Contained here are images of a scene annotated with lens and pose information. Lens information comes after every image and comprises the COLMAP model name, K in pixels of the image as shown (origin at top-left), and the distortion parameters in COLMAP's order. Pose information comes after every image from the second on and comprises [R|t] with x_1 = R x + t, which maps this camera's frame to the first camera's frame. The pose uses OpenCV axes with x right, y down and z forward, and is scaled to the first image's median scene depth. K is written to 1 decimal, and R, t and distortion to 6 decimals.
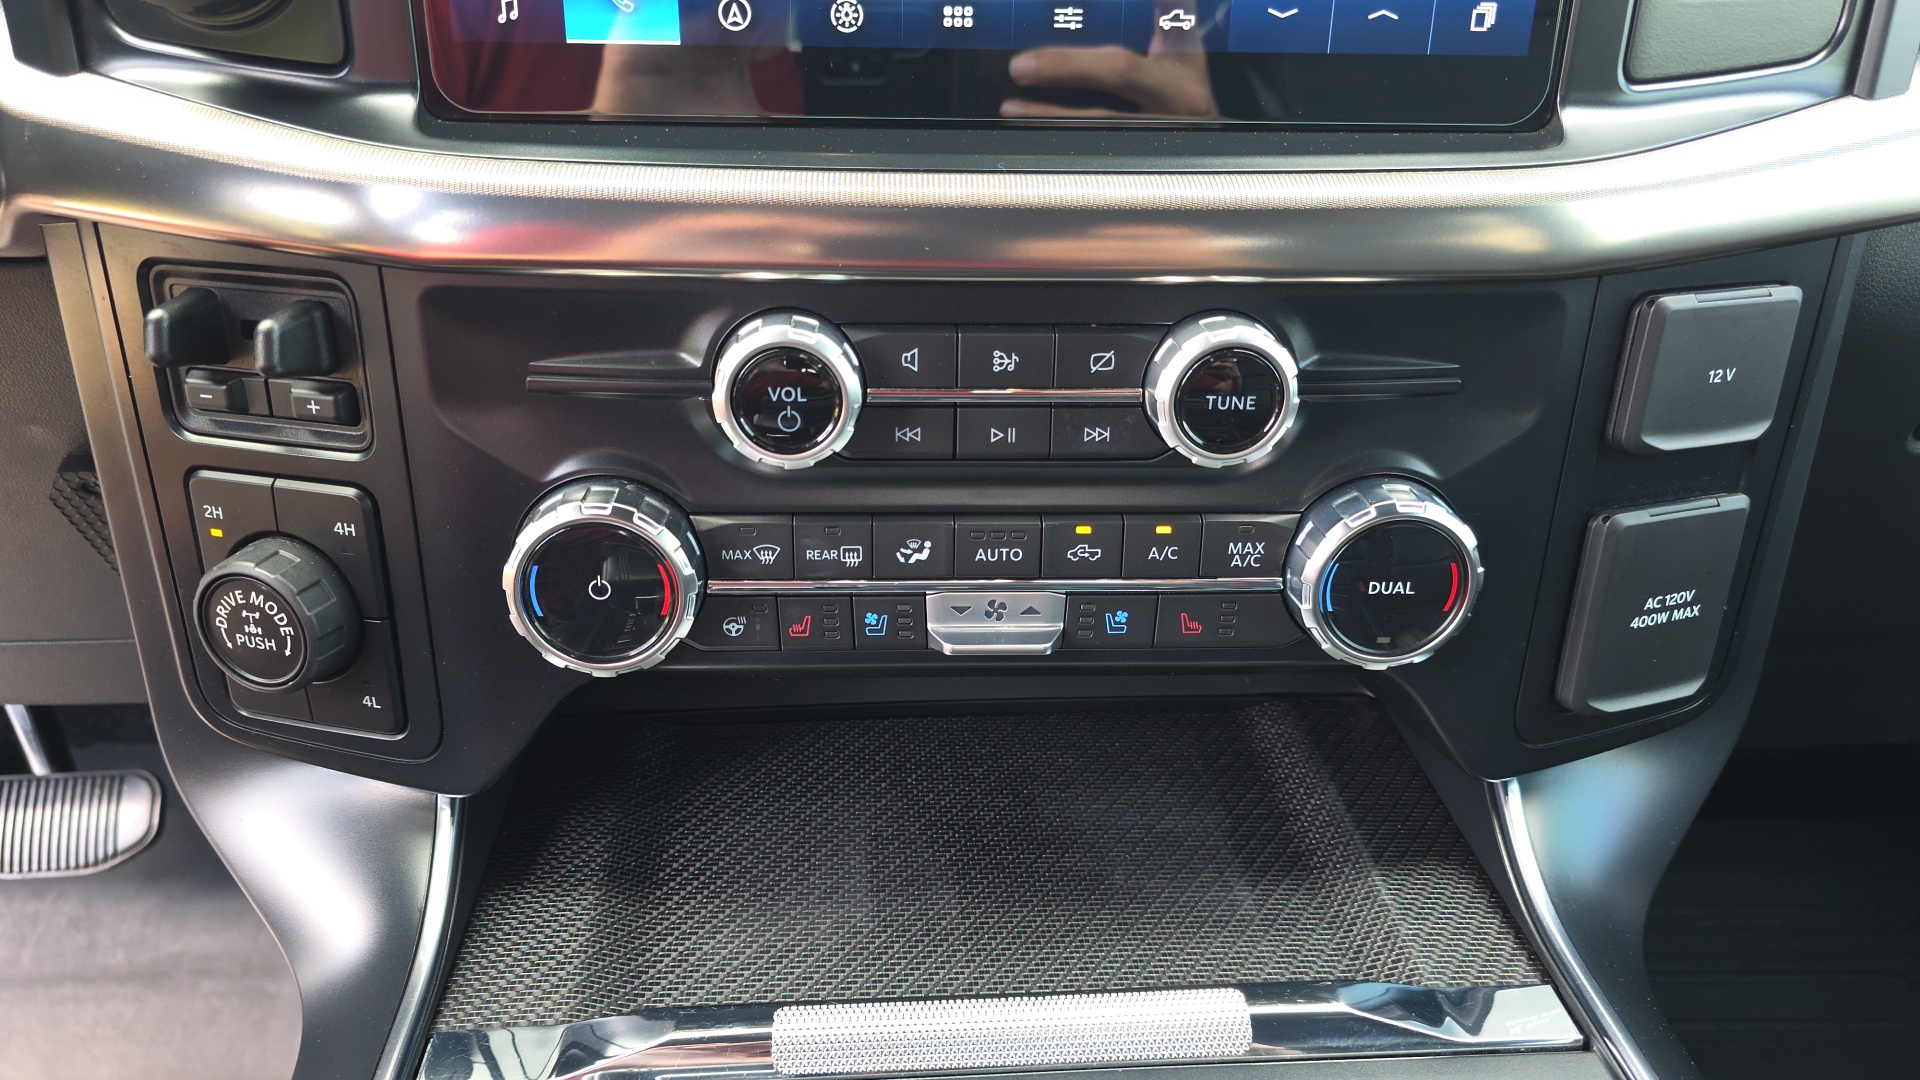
lens RADIAL K [[1331.3, 0, 951.6], [0, 1331.3, 536.1], [0, 0, 1]] dist [0.027692, -0.057929]
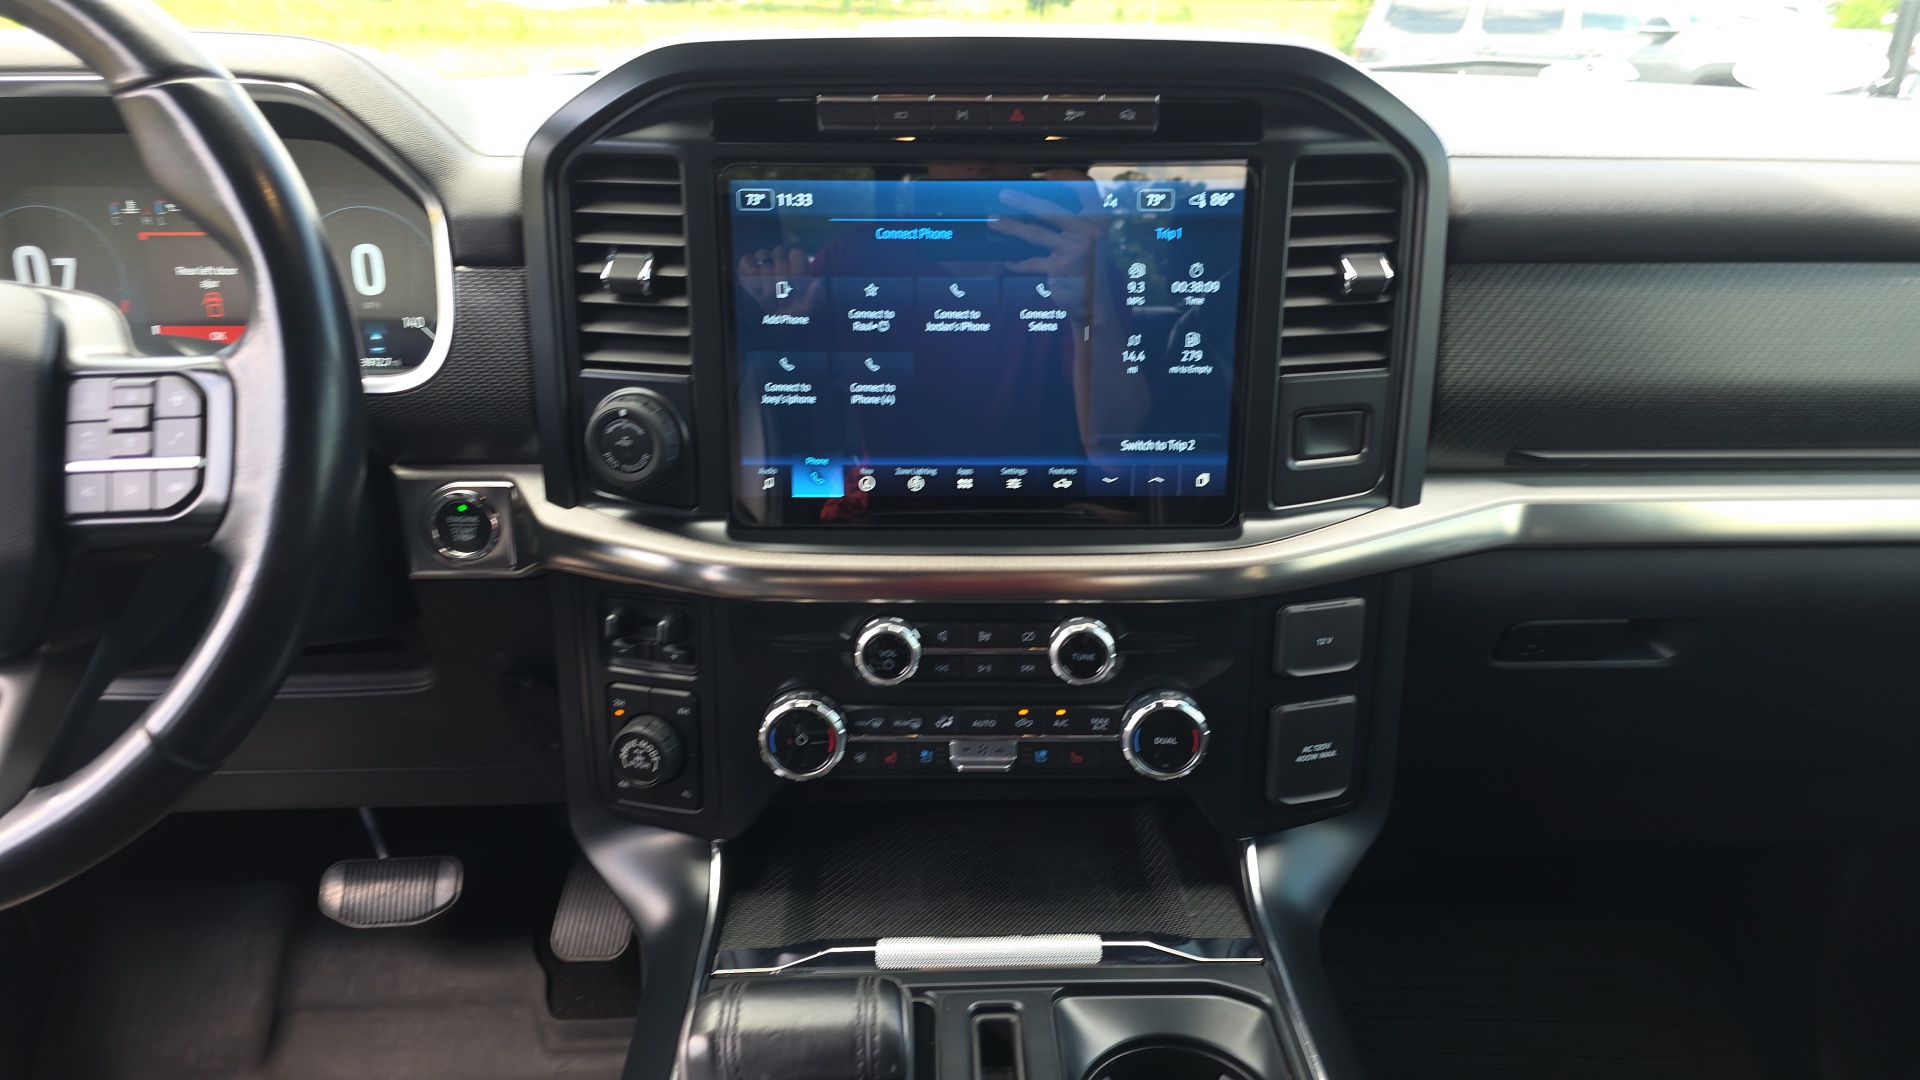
lens RADIAL K [[1282.0, 0, 959.1], [0, 1282.0, 544.0], [0, 0, 1]] dist [0.062125, -0.081442]
pose [[0.999181, -0.001337, -0.040431, 0.079919], [-0.002963, 0.994350, -0.106114, -0.055162], [0.040344, 0.106147, 0.993532, -1.094317]]
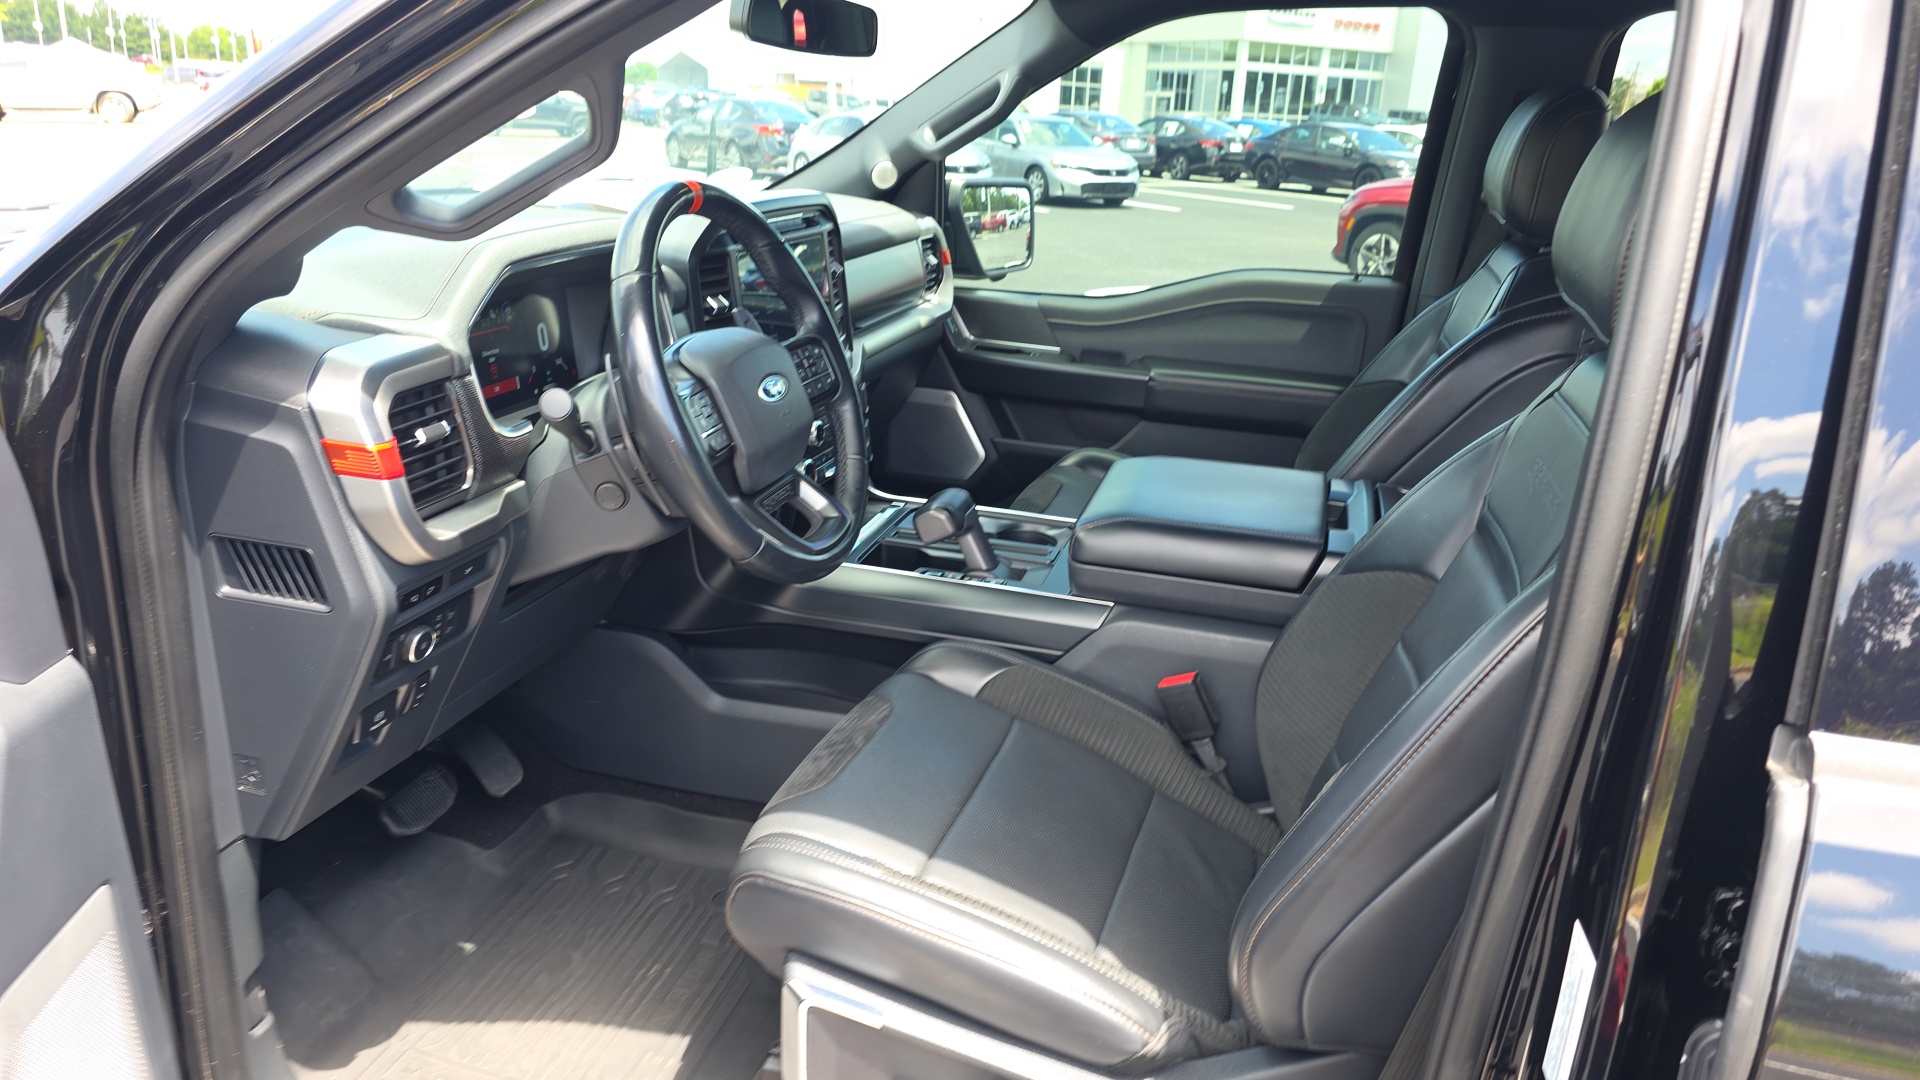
lens RADIAL K [[1278.6, 0, 971.7], [0, 1278.6, 551.6], [0, 0, 1]] dist [0.043928, -0.043349]
pose [[0.329489, -0.324819, 0.886527, -4.675207], [0.414934, 0.893241, 0.173063, -0.306863], [-0.848096, 0.310828, 0.429092, -1.686241]]
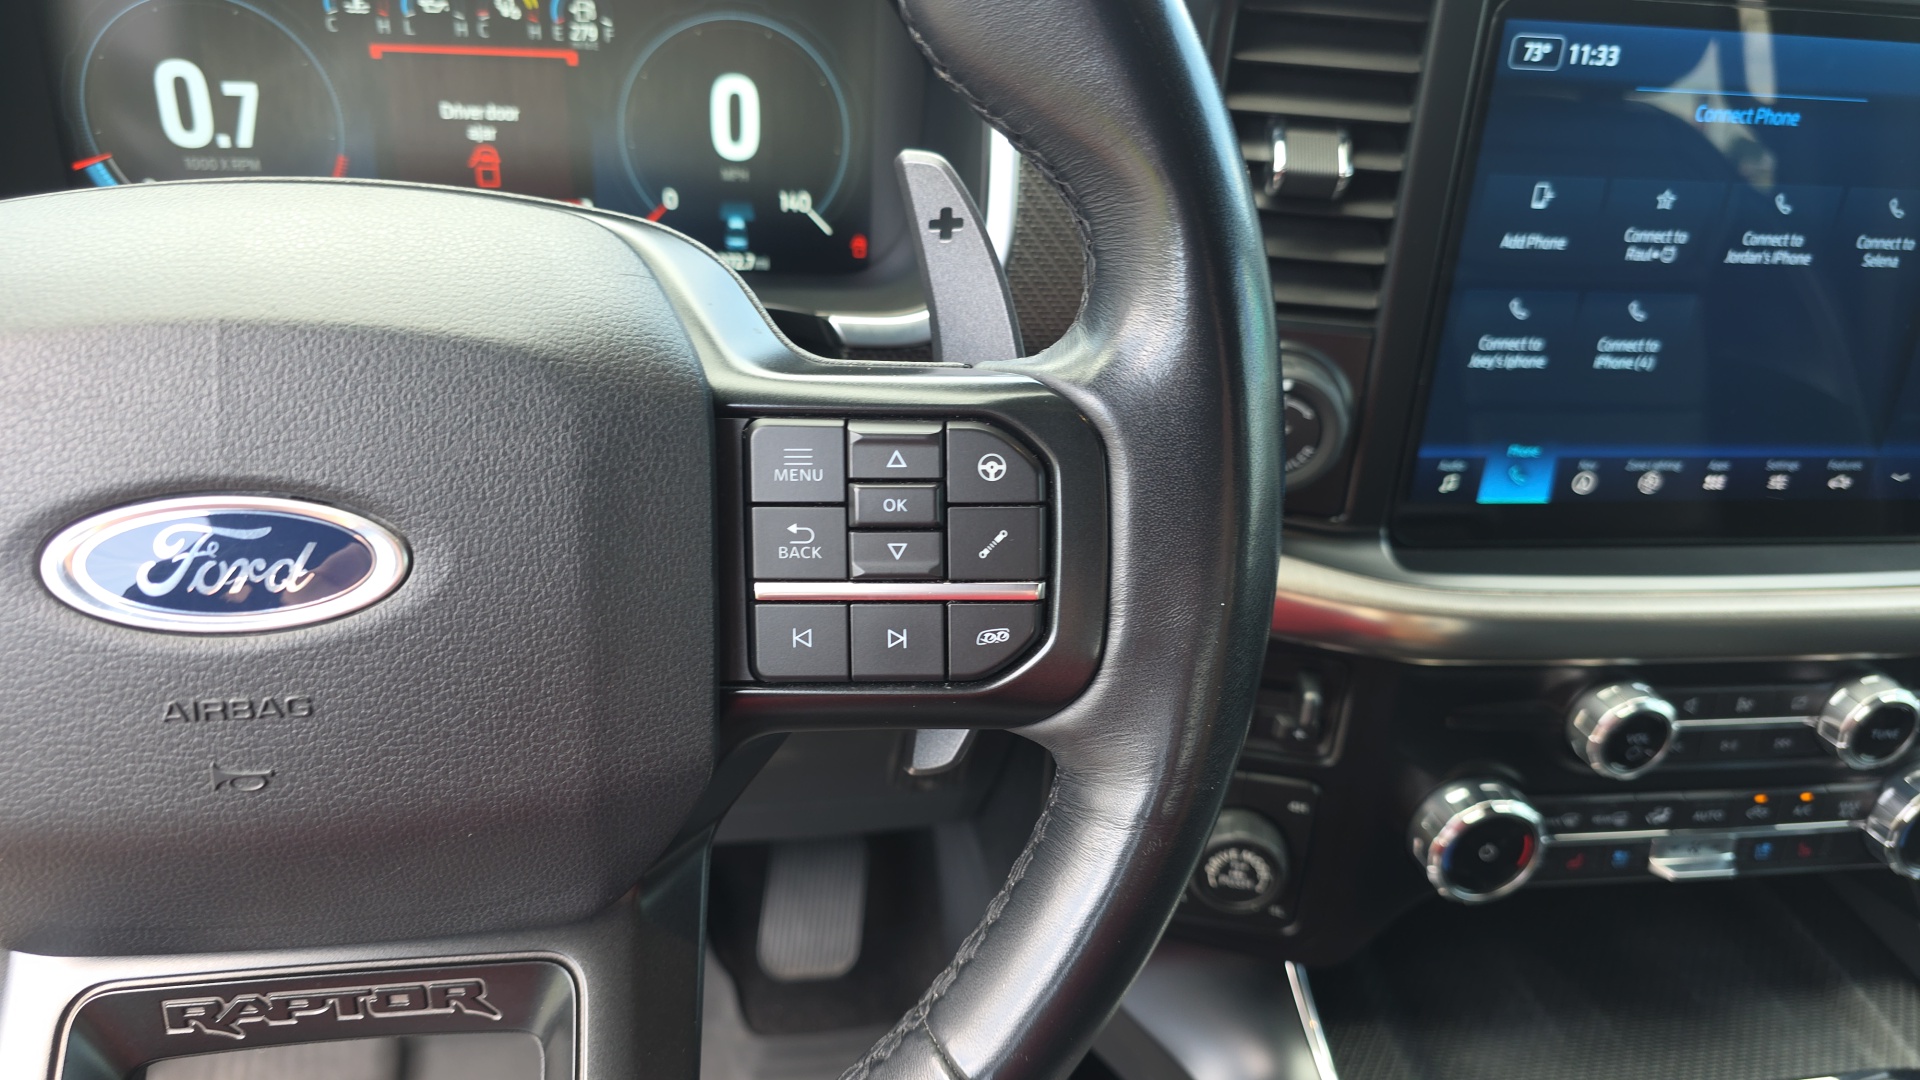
lens RADIAL K [[1336.7, 0, 952.2], [0, 1336.7, 550.2], [0, 0, 1]] dist [0.027228, -0.060088]
pose [[0.995452, -0.004734, 0.095147, -0.990675], [0.000242, 0.998887, 0.047161, -0.368407], [-0.095264, -0.046923, 0.994345, -0.456148]]
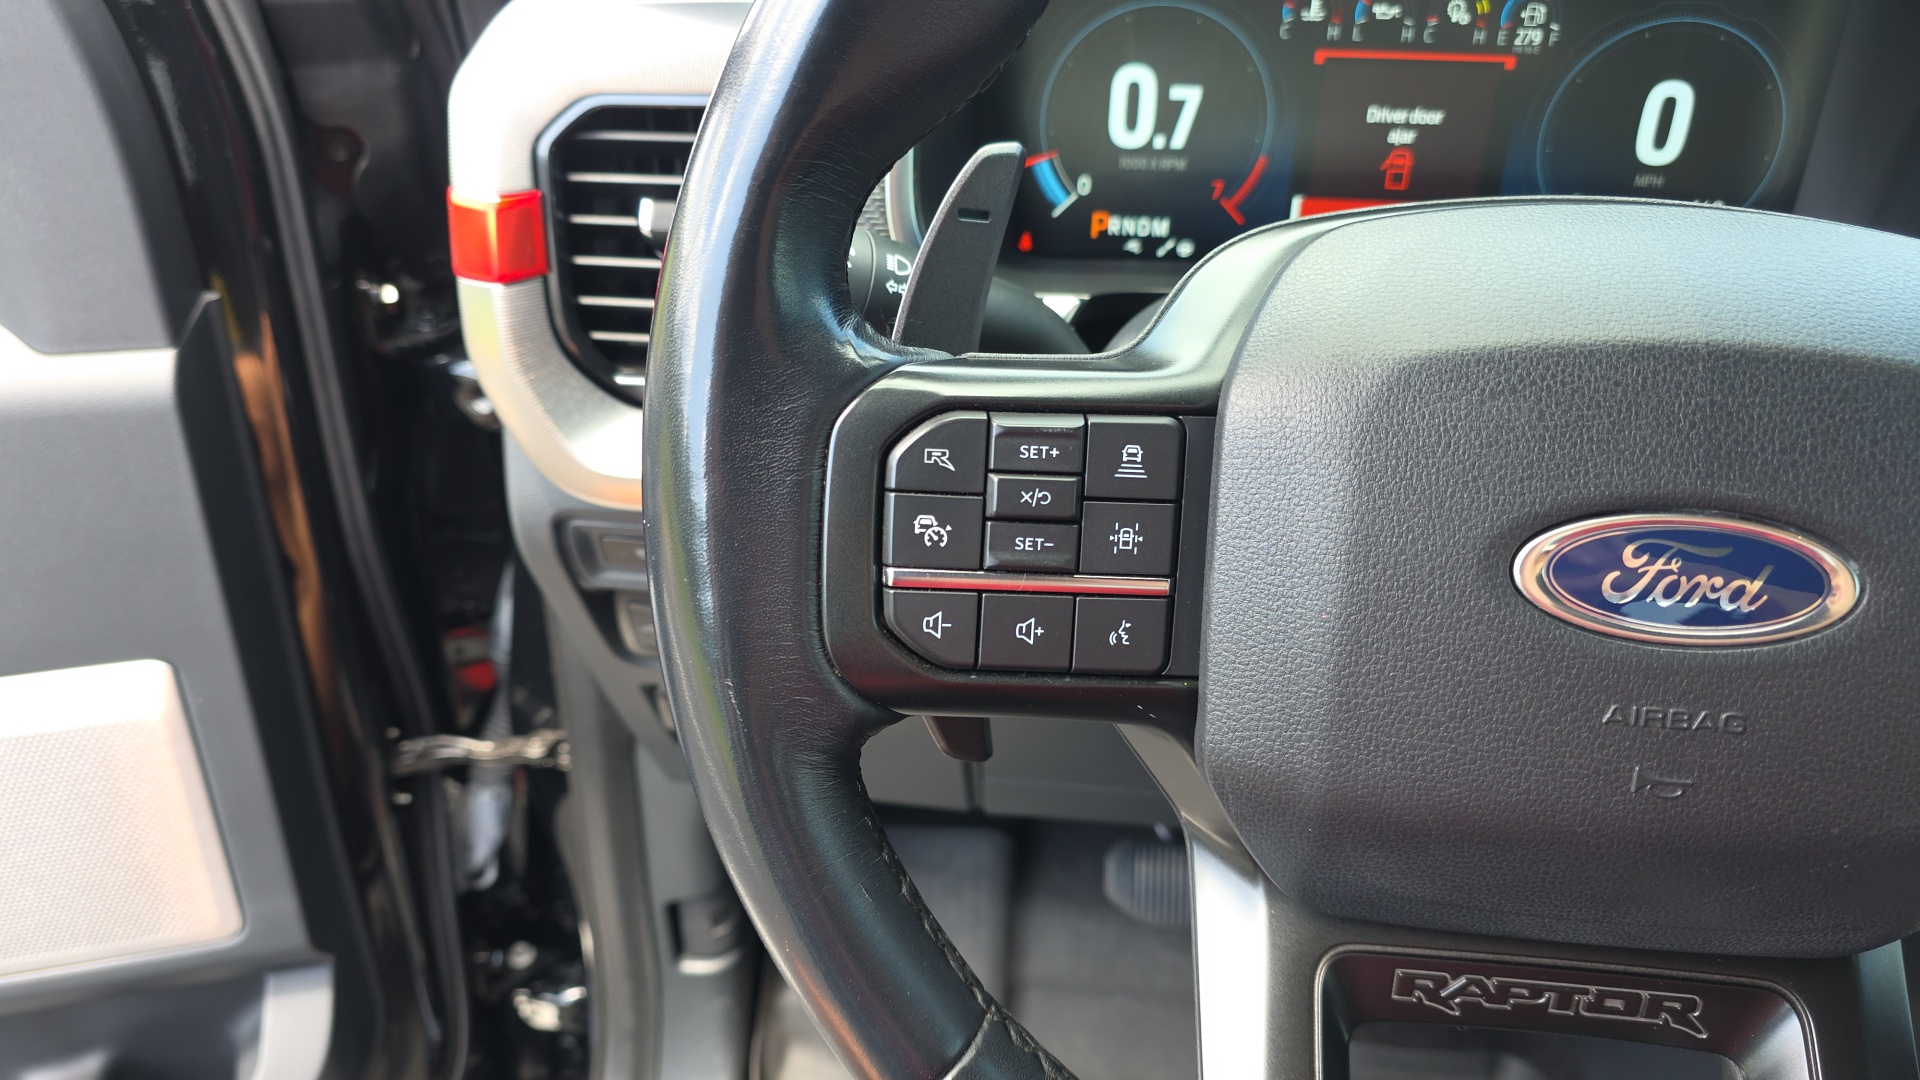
lens RADIAL K [[1331.3, 0, 951.6], [0, 1331.3, 536.1], [0, 0, 1]] dist [0.027692, -0.057929]
pose [[0.980978, 0.084960, -0.174540, -1.584141], [-0.075125, 0.995231, 0.062214, -0.366303], [0.178993, -0.047918, 0.982683, -0.504328]]
